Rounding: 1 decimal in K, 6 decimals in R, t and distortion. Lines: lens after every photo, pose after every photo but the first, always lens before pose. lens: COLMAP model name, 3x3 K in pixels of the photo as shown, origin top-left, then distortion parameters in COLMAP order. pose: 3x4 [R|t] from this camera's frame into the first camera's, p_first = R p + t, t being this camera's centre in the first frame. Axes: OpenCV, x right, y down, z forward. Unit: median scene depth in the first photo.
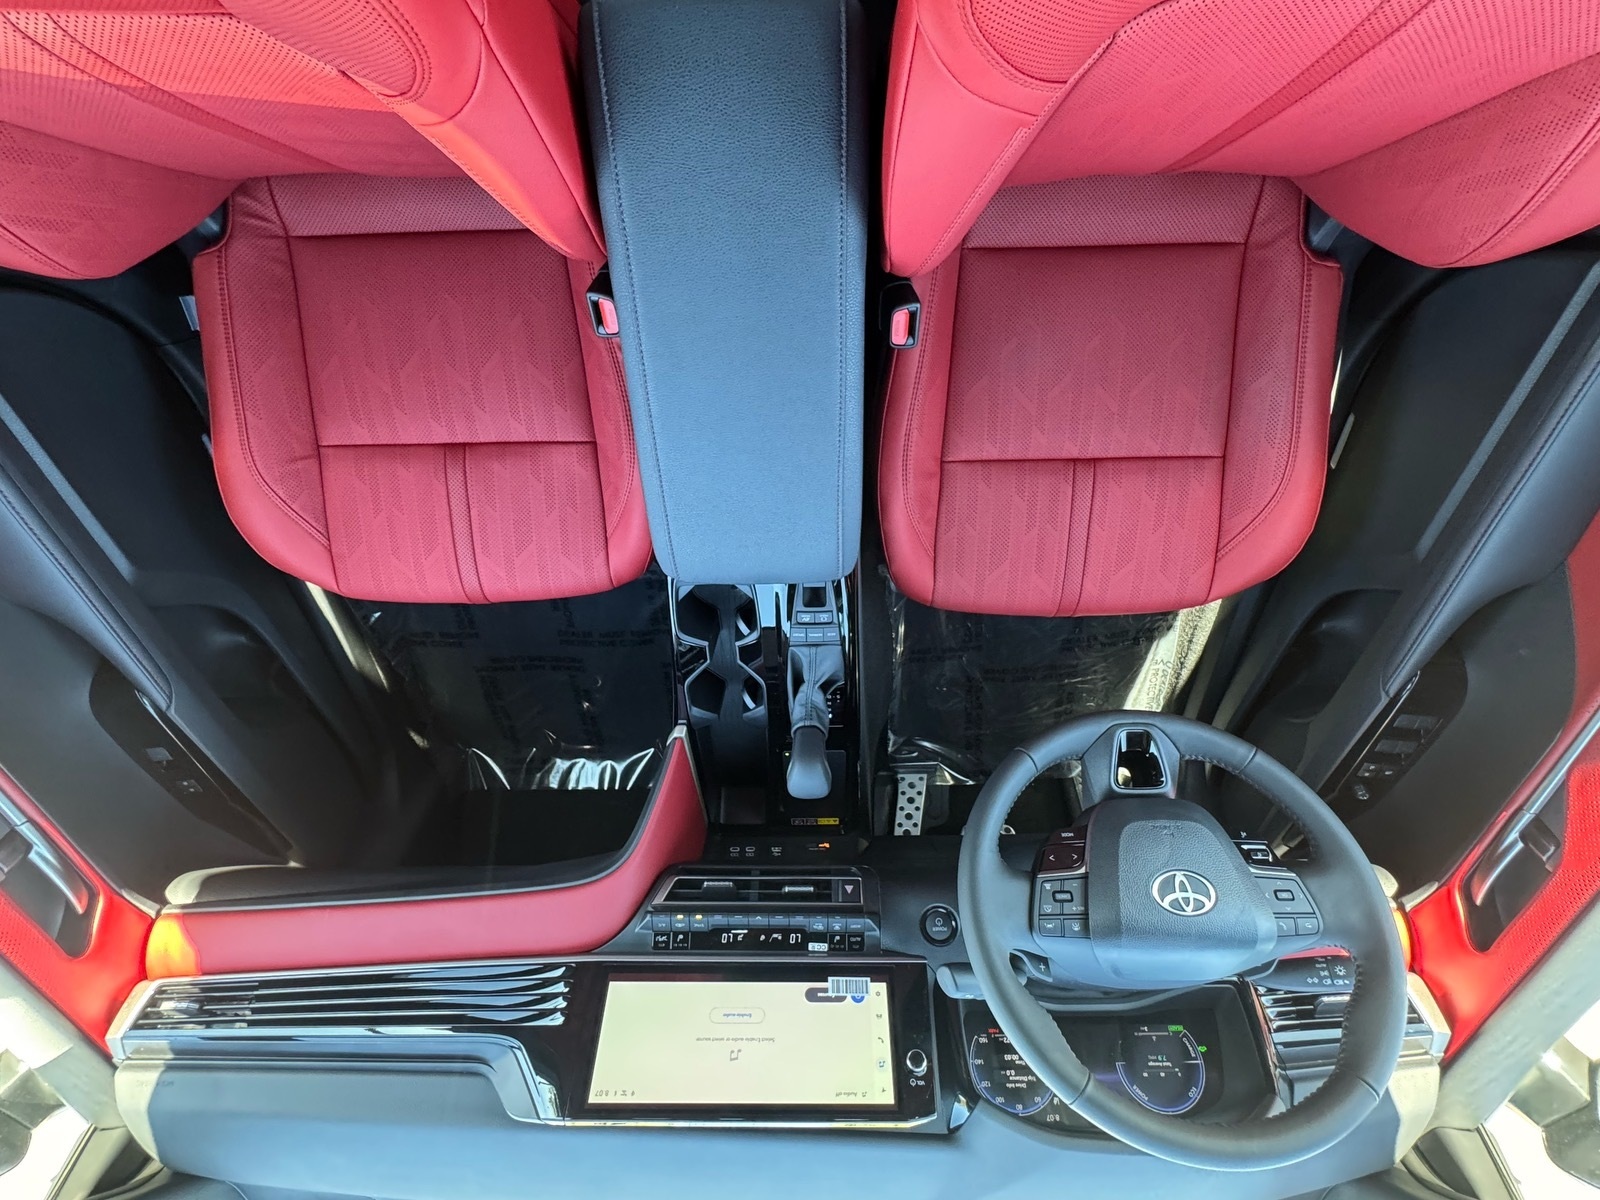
lens RADIAL K [[766.8, 0, 807.7], [0, 766.8, 598.6], [0, 0, 1]] dist [-0.004675, 0.000882]
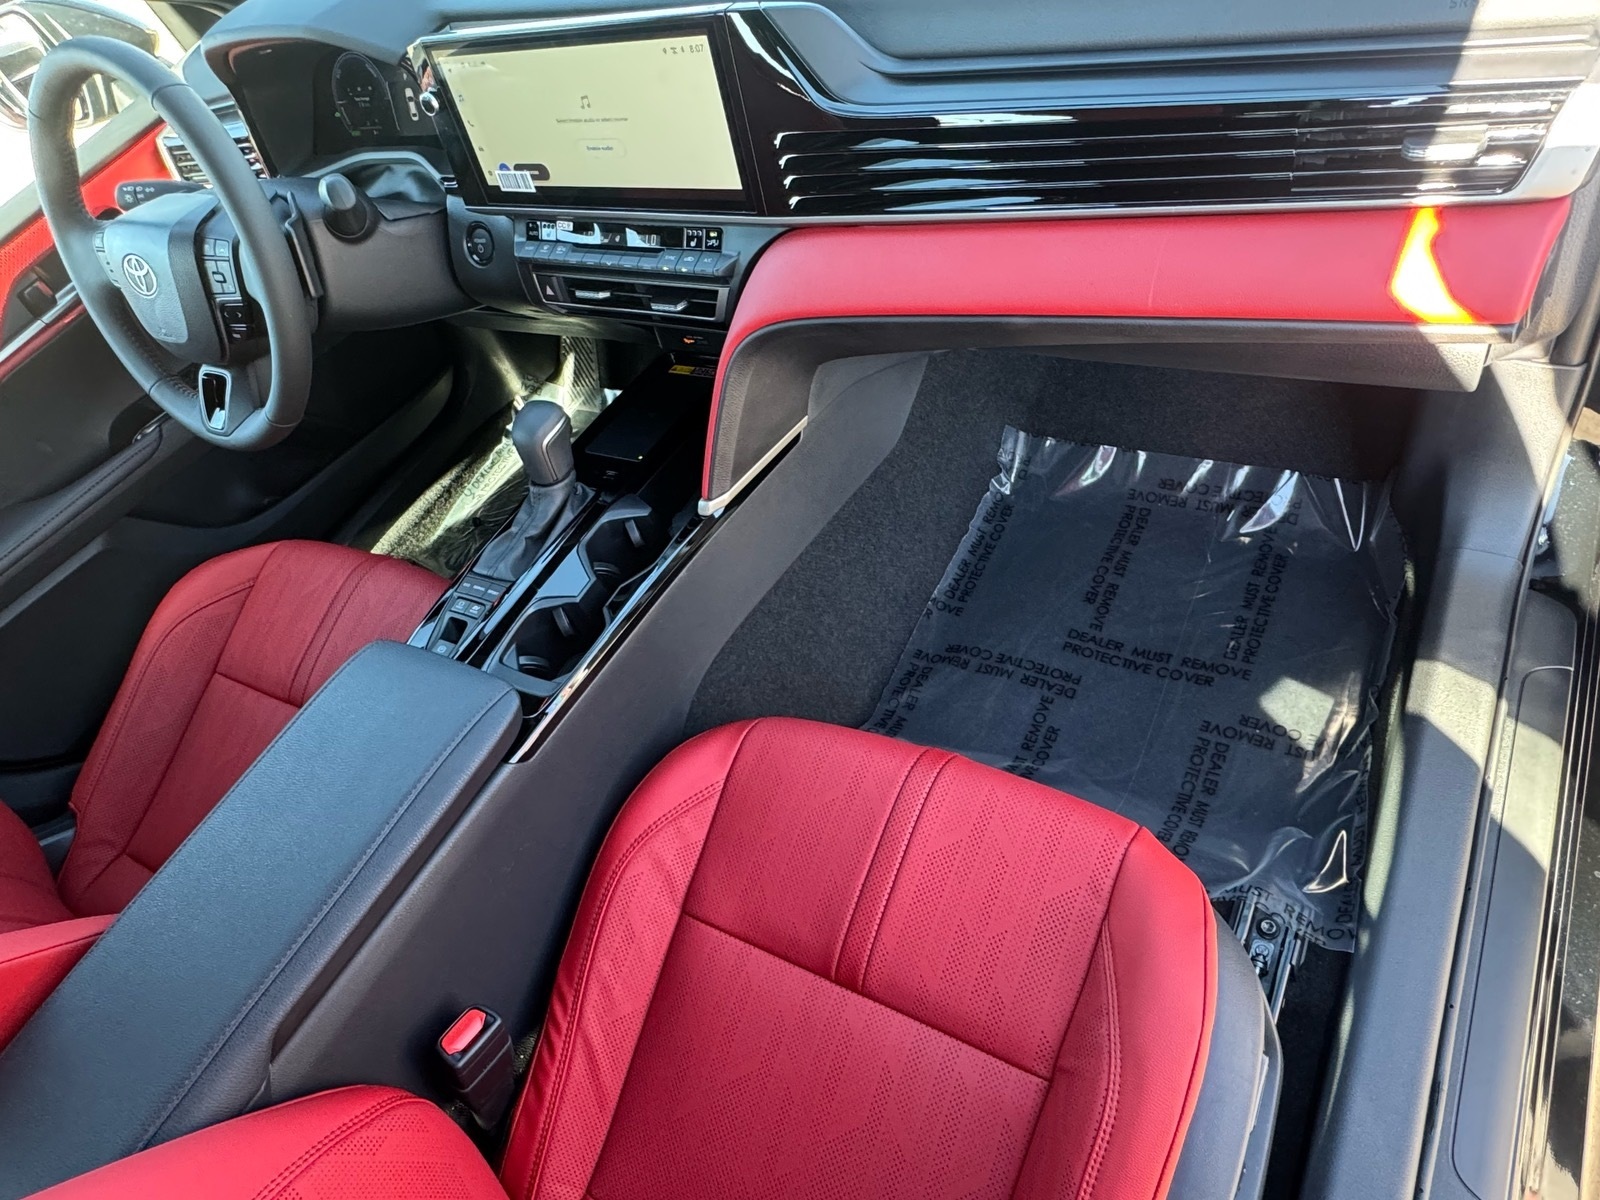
lens RADIAL K [[1004.7, 0, 786.9], [0, 1004.7, 601.8], [0, 0, 1]] dist [-0.003244, -0.002564]
pose [[-0.831848, -0.220386, 0.509371, -0.832354], [0.231236, -0.971952, -0.042899, 0.157046], [0.504539, 0.082099, 0.859477, 0.210895]]
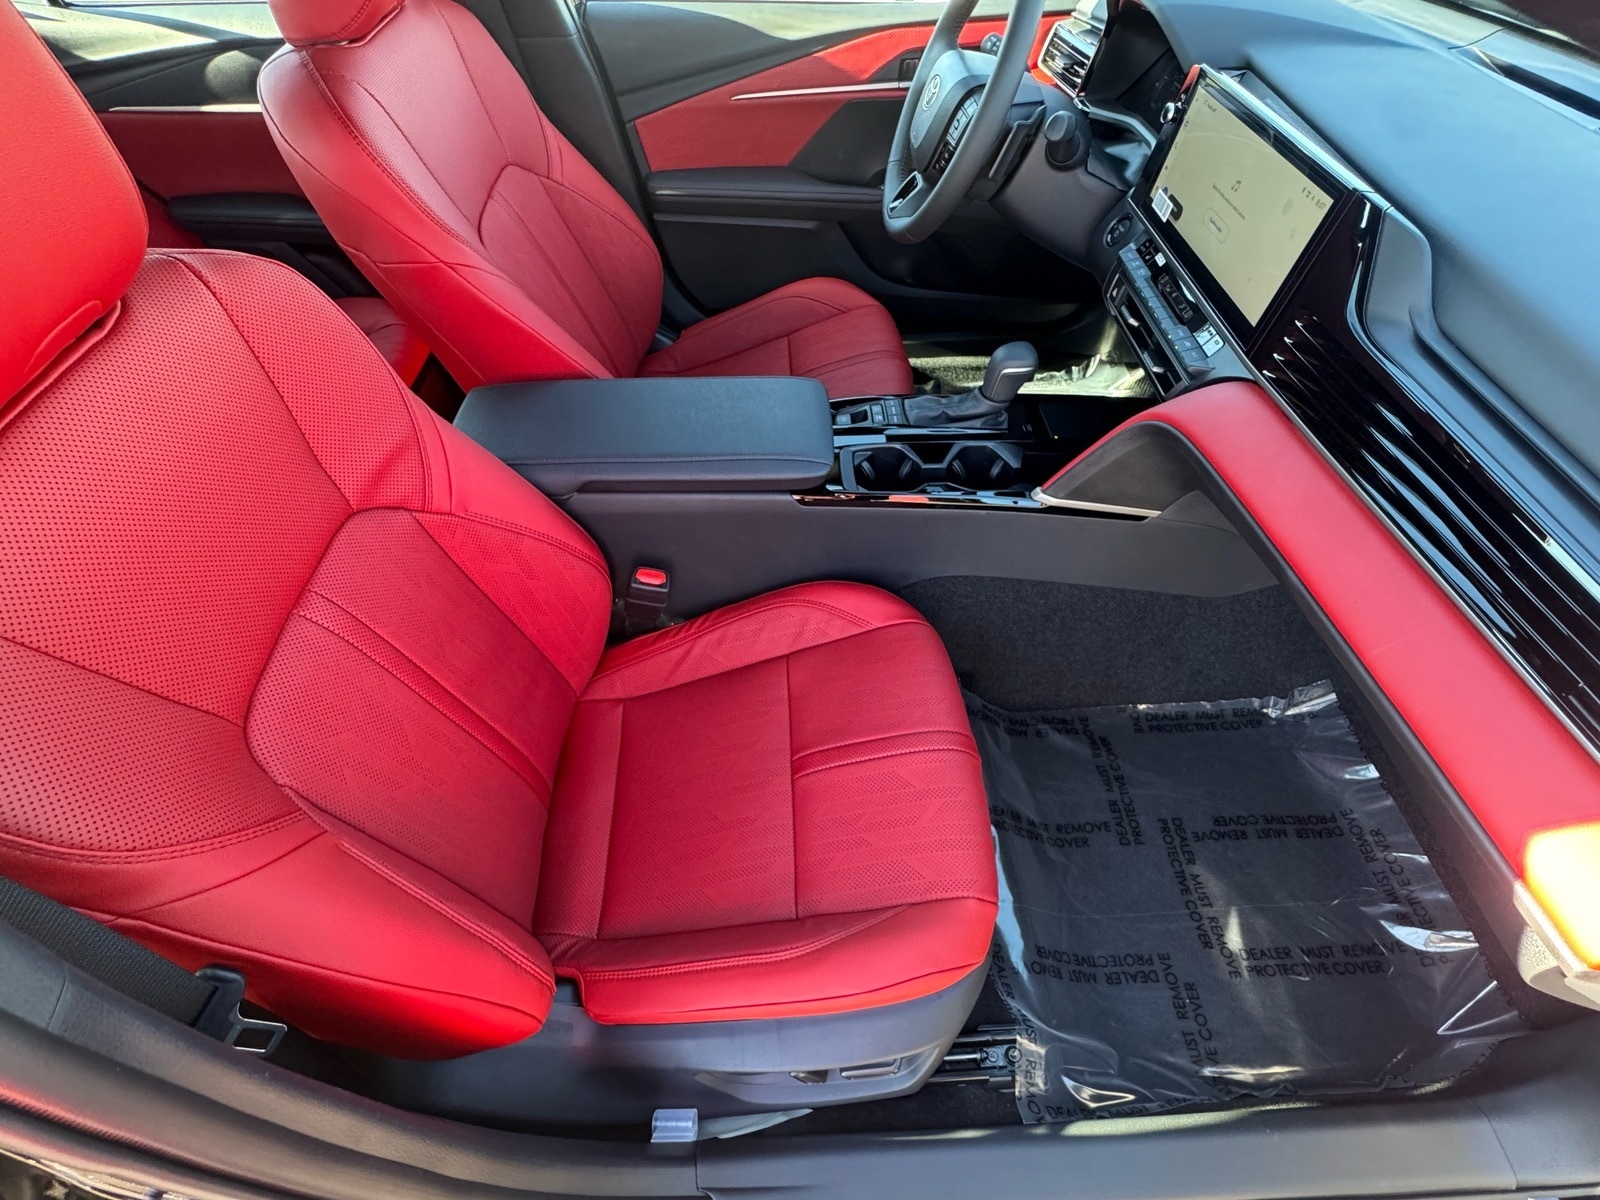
lens RADIAL K [[766.8, 0, 795.9], [0, 766.8, 600.2], [0, 0, 1]] dist [-0.004675, 0.000882]
pose [[-0.018434, -0.753296, 0.657424, -0.984539], [0.808933, -0.397678, -0.432989, 0.319876], [0.587611, 0.523830, 0.616697, 0.319376]]
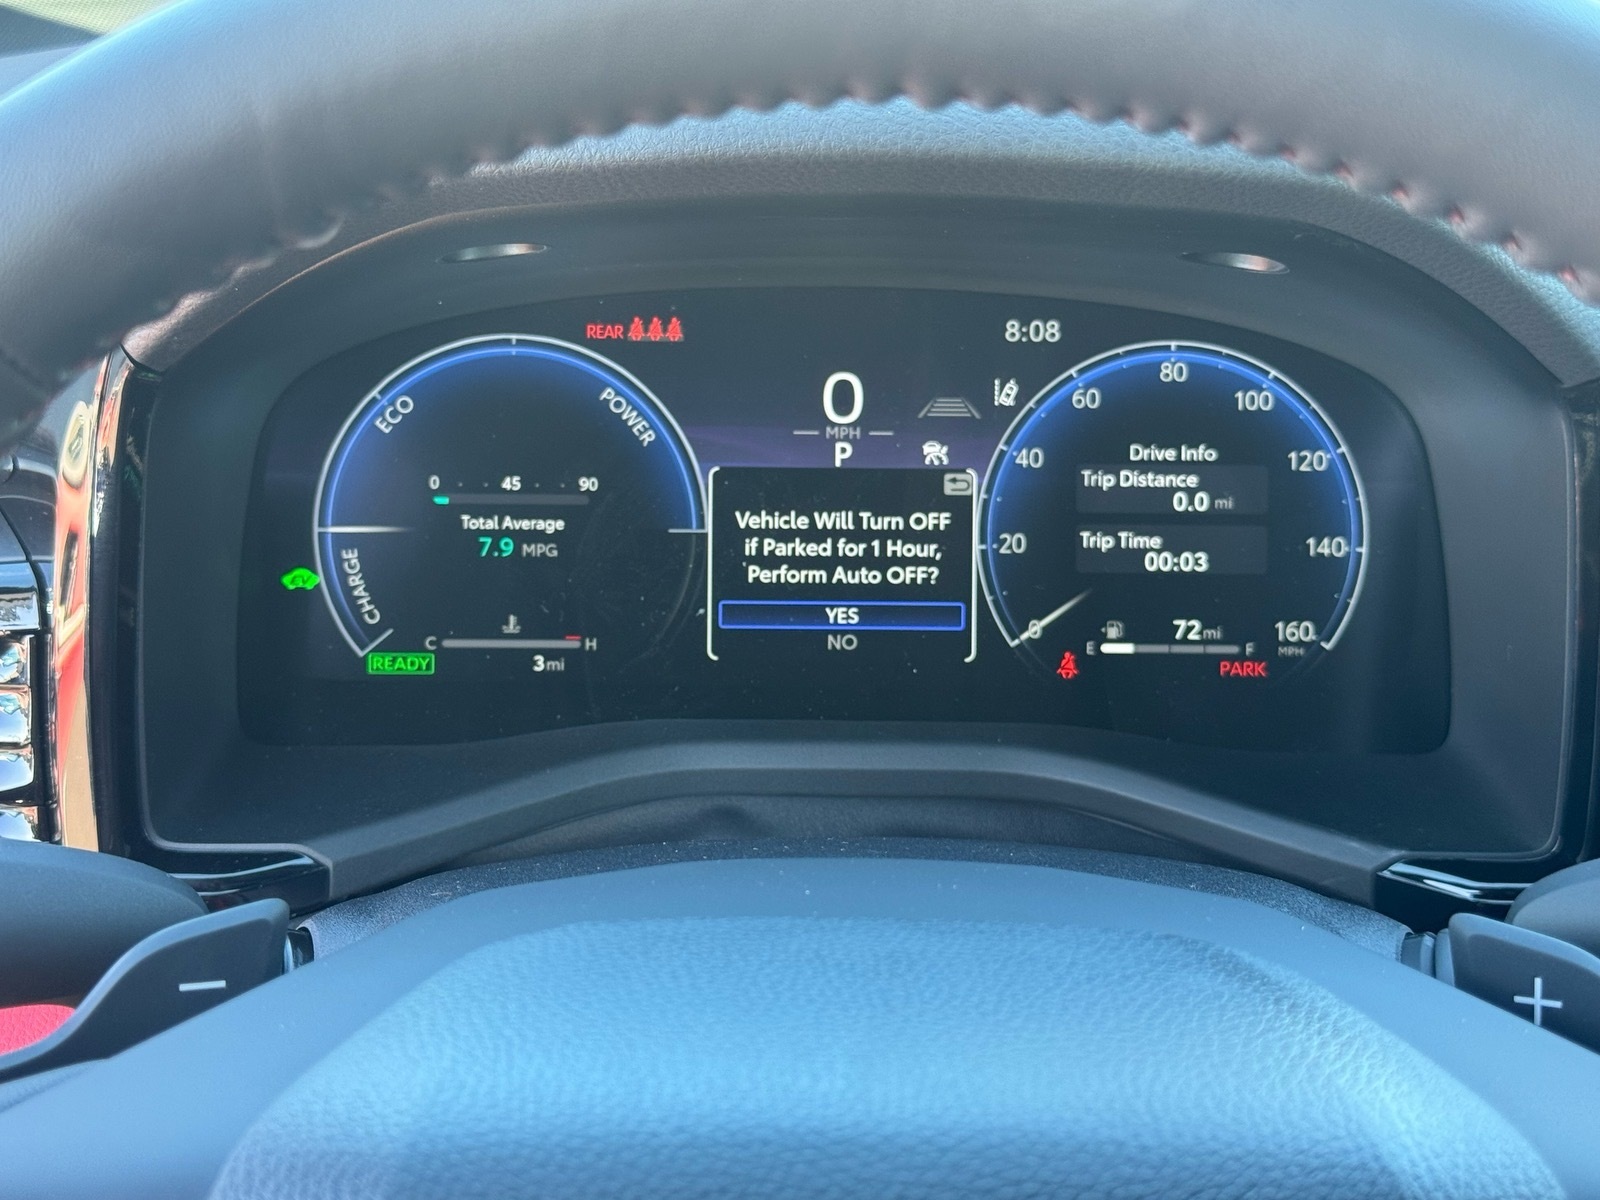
lens RADIAL K [[2353.5, 0, 792.5], [0, 2353.5, 583.8], [0, 0, 1]] dist [0.117898, 0.000000]
pose [[-0.999858, -0.016779, 0.001673, 0.386306], [0.015109, -0.847387, 0.530761, 0.239577], [-0.007488, 0.530711, 0.847520, 0.442490]]
